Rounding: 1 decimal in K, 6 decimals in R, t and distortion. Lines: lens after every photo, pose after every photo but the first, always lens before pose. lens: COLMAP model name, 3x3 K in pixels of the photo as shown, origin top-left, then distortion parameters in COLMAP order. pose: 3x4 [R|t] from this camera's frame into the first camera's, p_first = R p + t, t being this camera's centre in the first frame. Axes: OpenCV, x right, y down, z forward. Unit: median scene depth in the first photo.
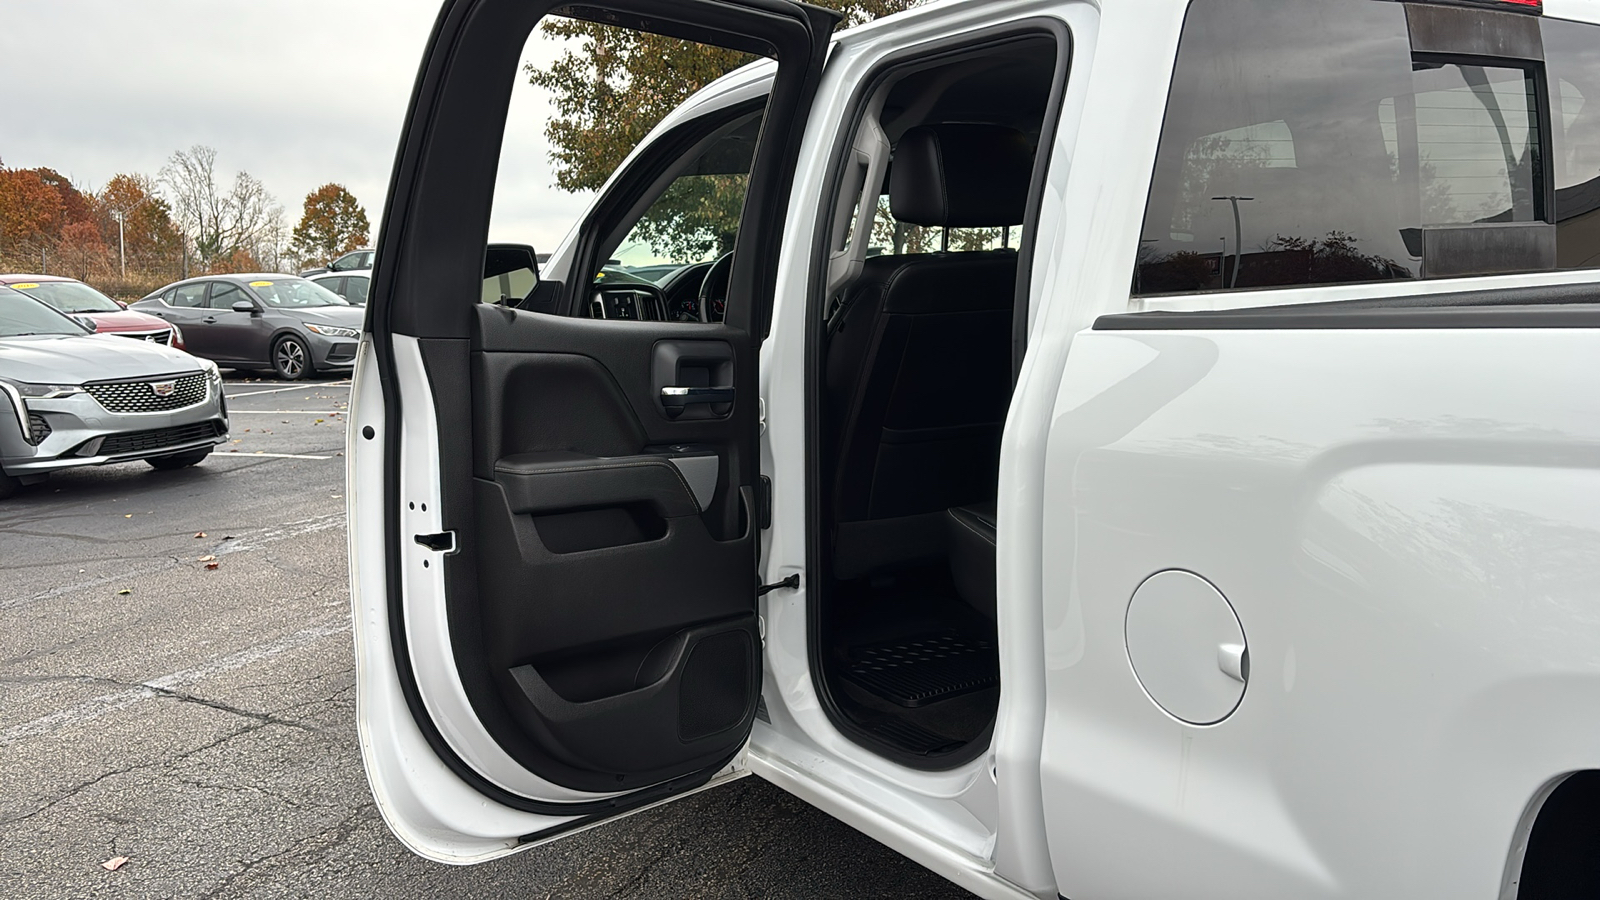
lens RADIAL K [[1391.1, 0, 768.6], [0, 1391.1, 460.2], [0, 0, 1]] dist [0.062095, -0.053379]
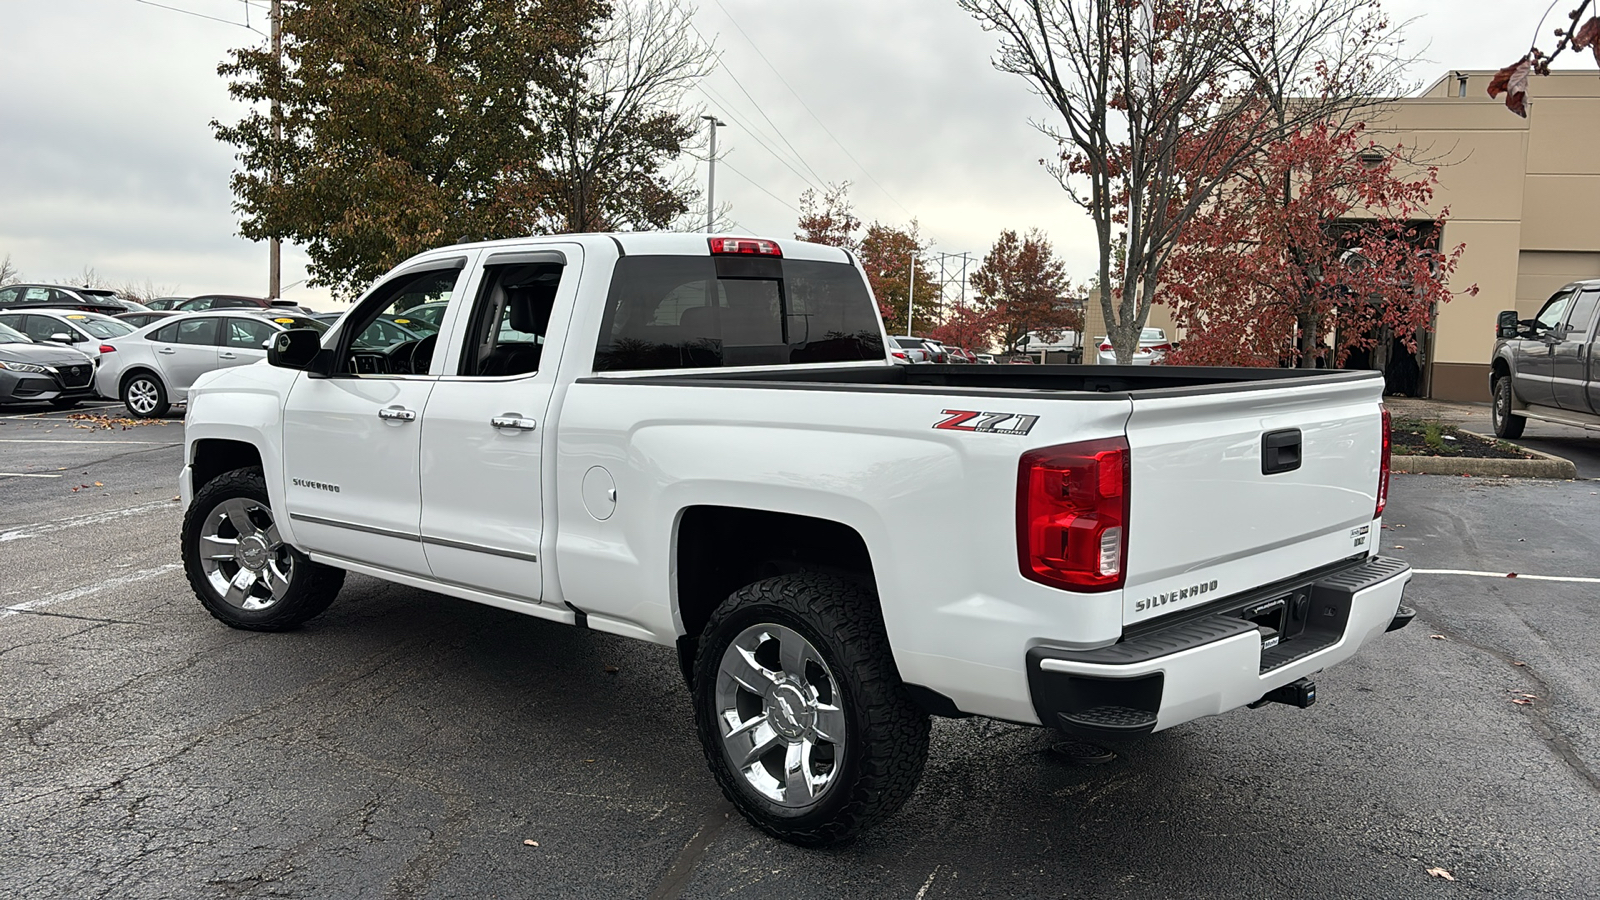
lens RADIAL K [[1391.1, 0, 801.3], [0, 1391.1, 426.2], [0, 0, 1]] dist [0.062095, -0.053379]
pose [[0.968681, 0.012804, 0.247979, -0.001200], [0.001377, 0.998377, -0.056929, 0.011627], [-0.248306, 0.055488, 0.967091, -0.138570]]
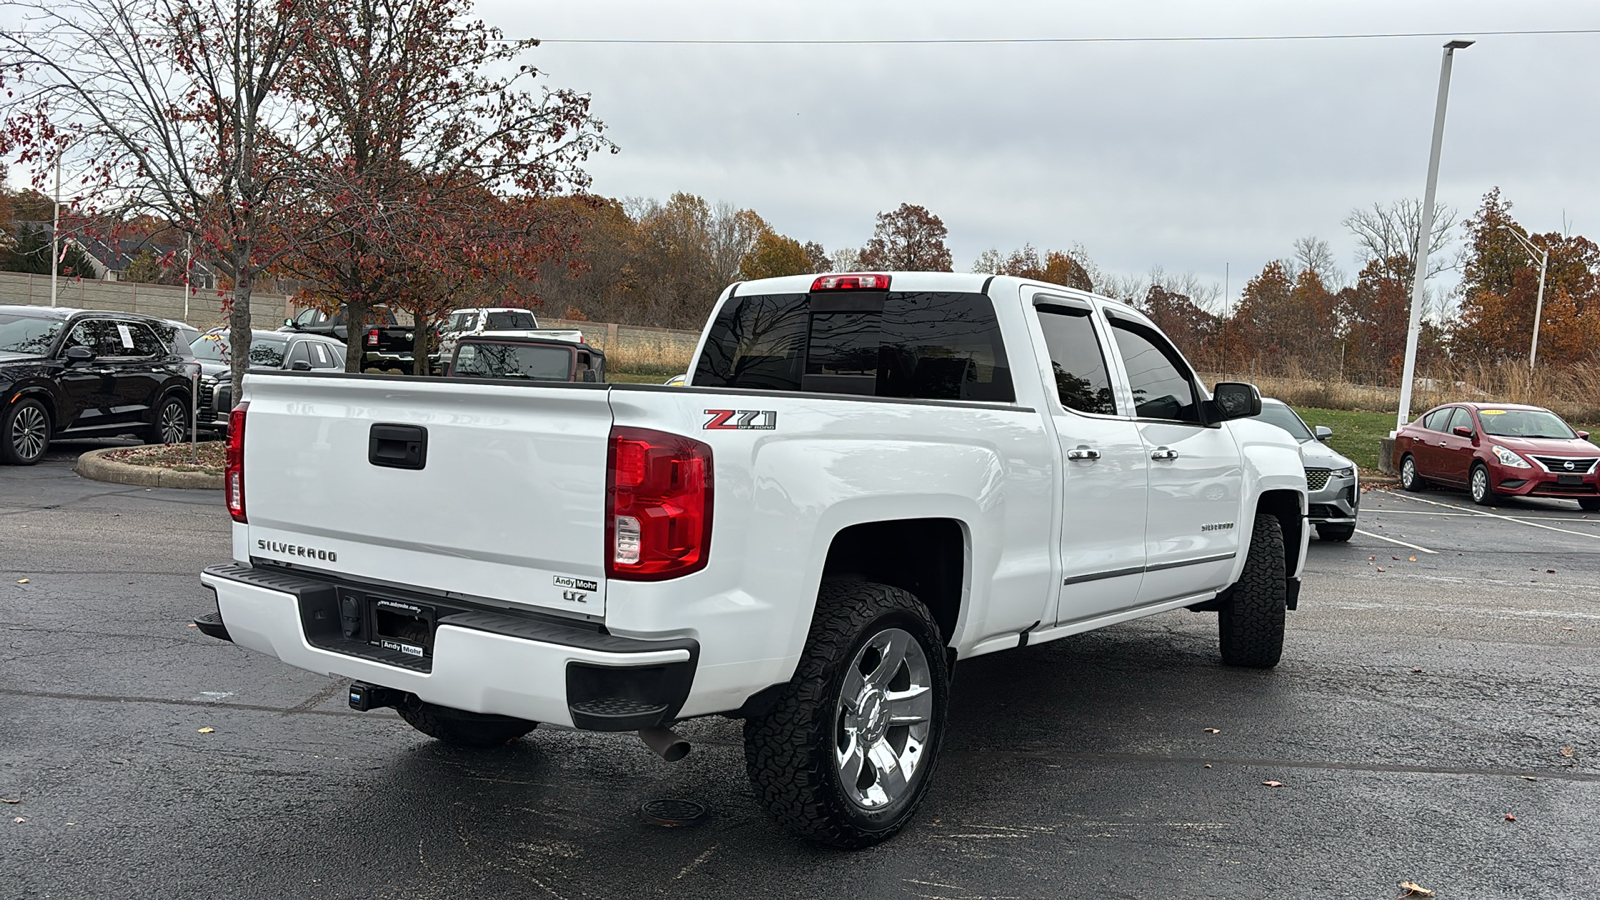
lens RADIAL K [[1391.1, 0, 789.7], [0, 1391.1, 434.3], [0, 0, 1]] dist [0.062095, -0.053379]
pose [[0.364296, 0.078884, -0.927936, 0.290554], [-0.179499, 0.983670, 0.013153, -0.008495], [0.913821, 0.161772, 0.372507, 0.001825]]
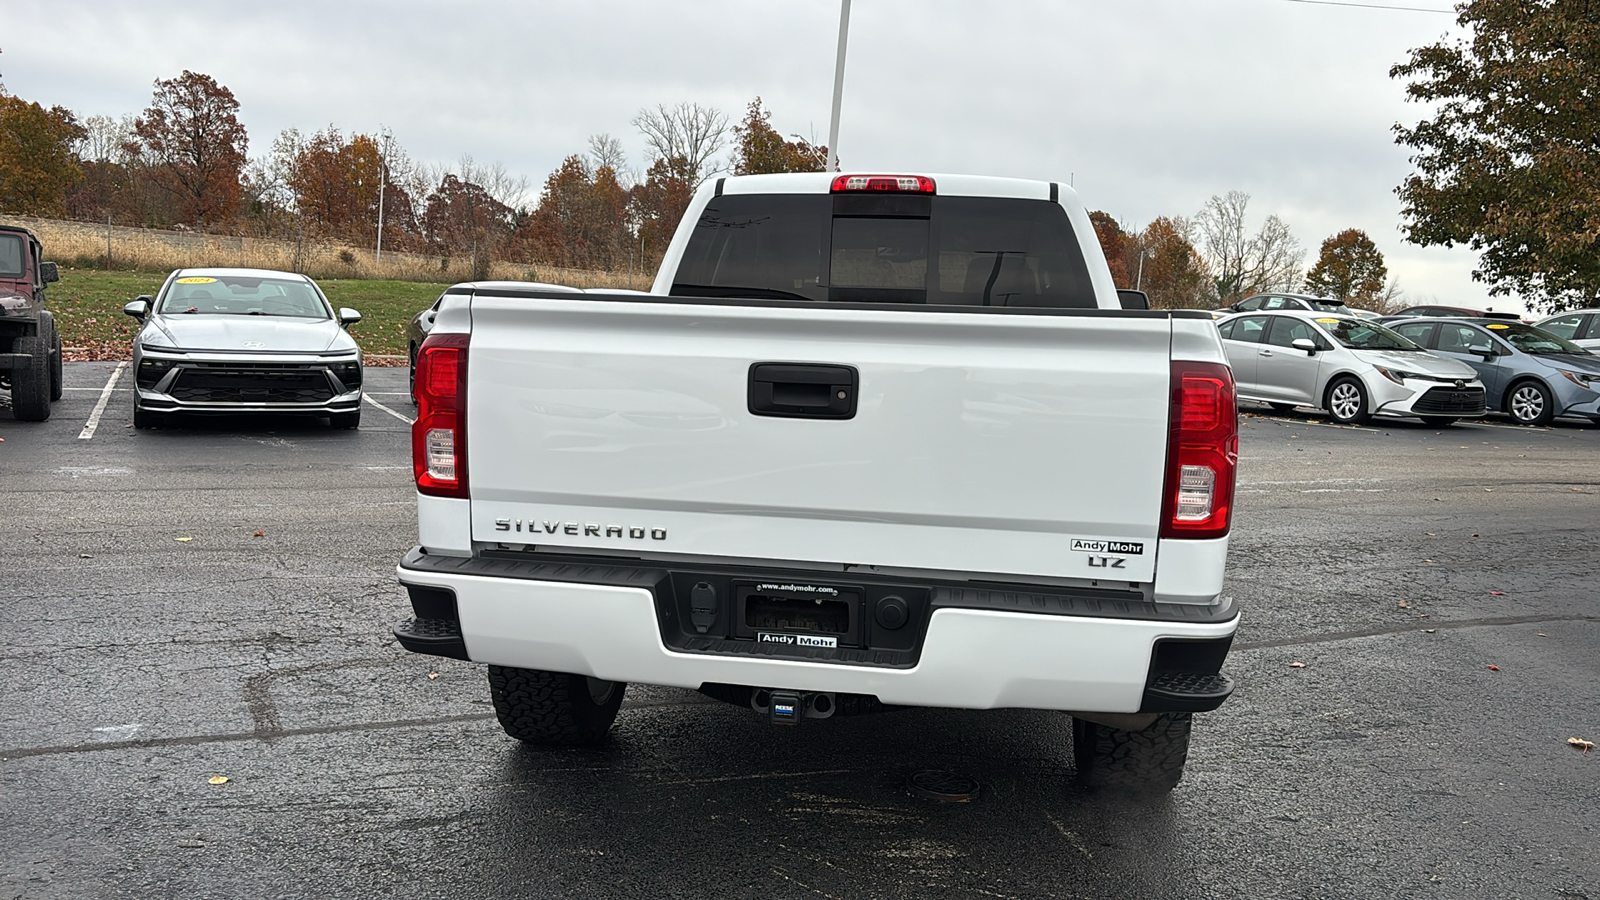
lens RADIAL K [[1391.1, 0, 792.5], [0, 1391.1, 448.1], [0, 0, 1]] dist [0.062095, -0.053379]
pose [[0.759568, 0.126197, -0.638068, 0.194872], [-0.149836, 0.988562, 0.017150, 0.007982], [0.632934, 0.082579, 0.769789, -0.085402]]
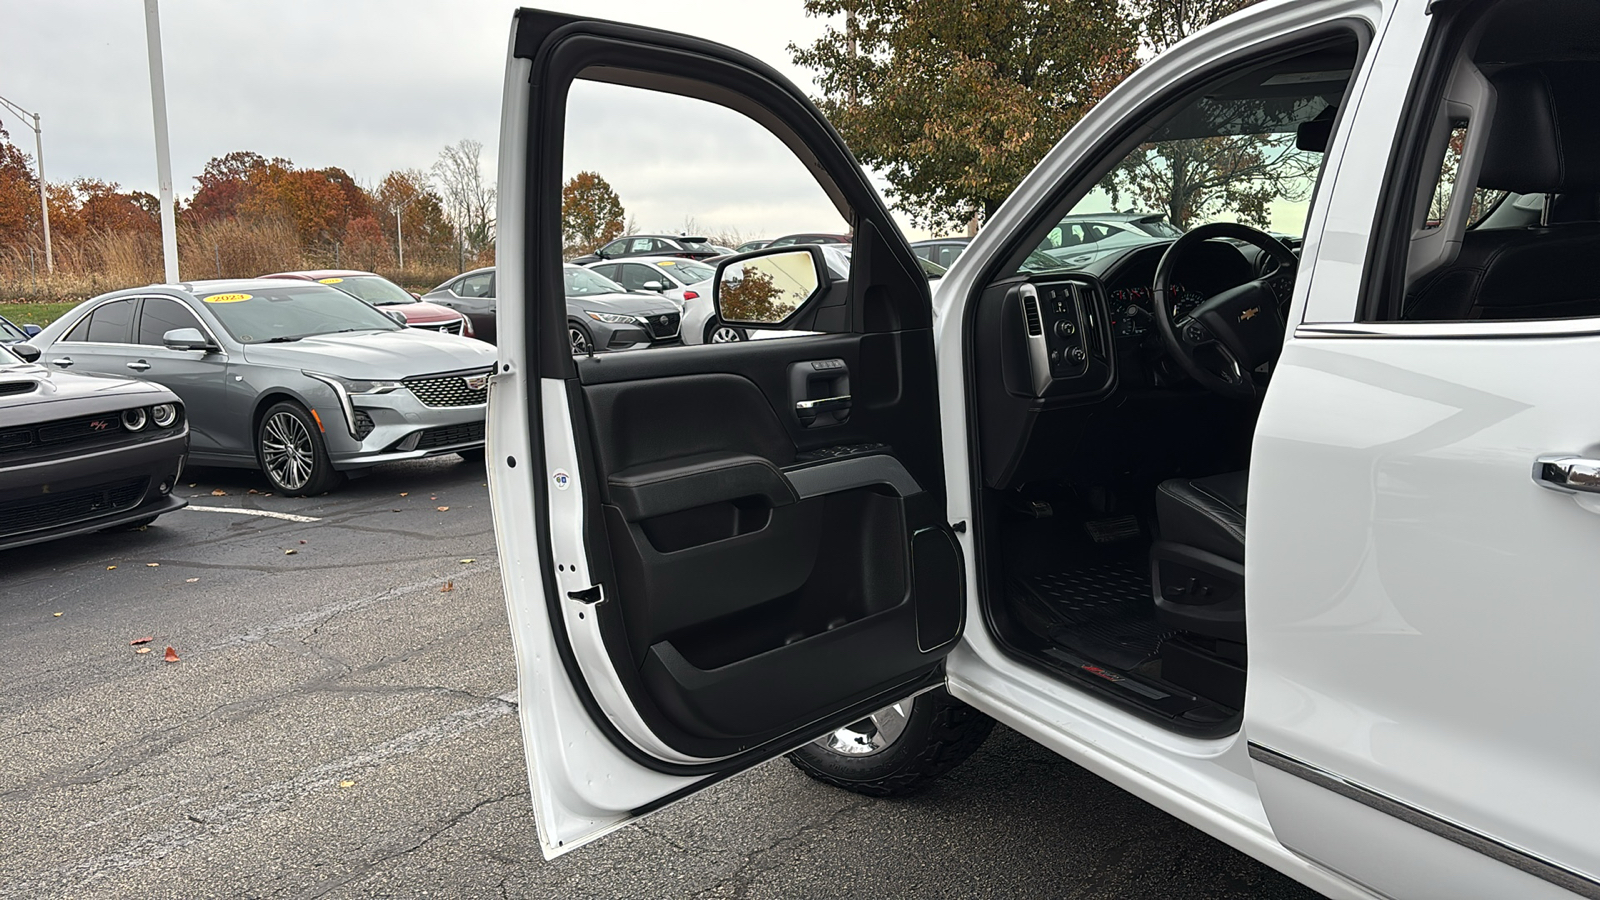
lens RADIAL K [[1391.1, 0, 790.9], [0, 1391.1, 438.7], [0, 0, 1]] dist [0.062095, -0.053379]
pose [[0.987776, -0.008517, -0.155648, -0.020028], [0.008961, 0.999958, 0.002148, -0.004096], [0.155623, -0.003516, 0.987810, 0.017414]]
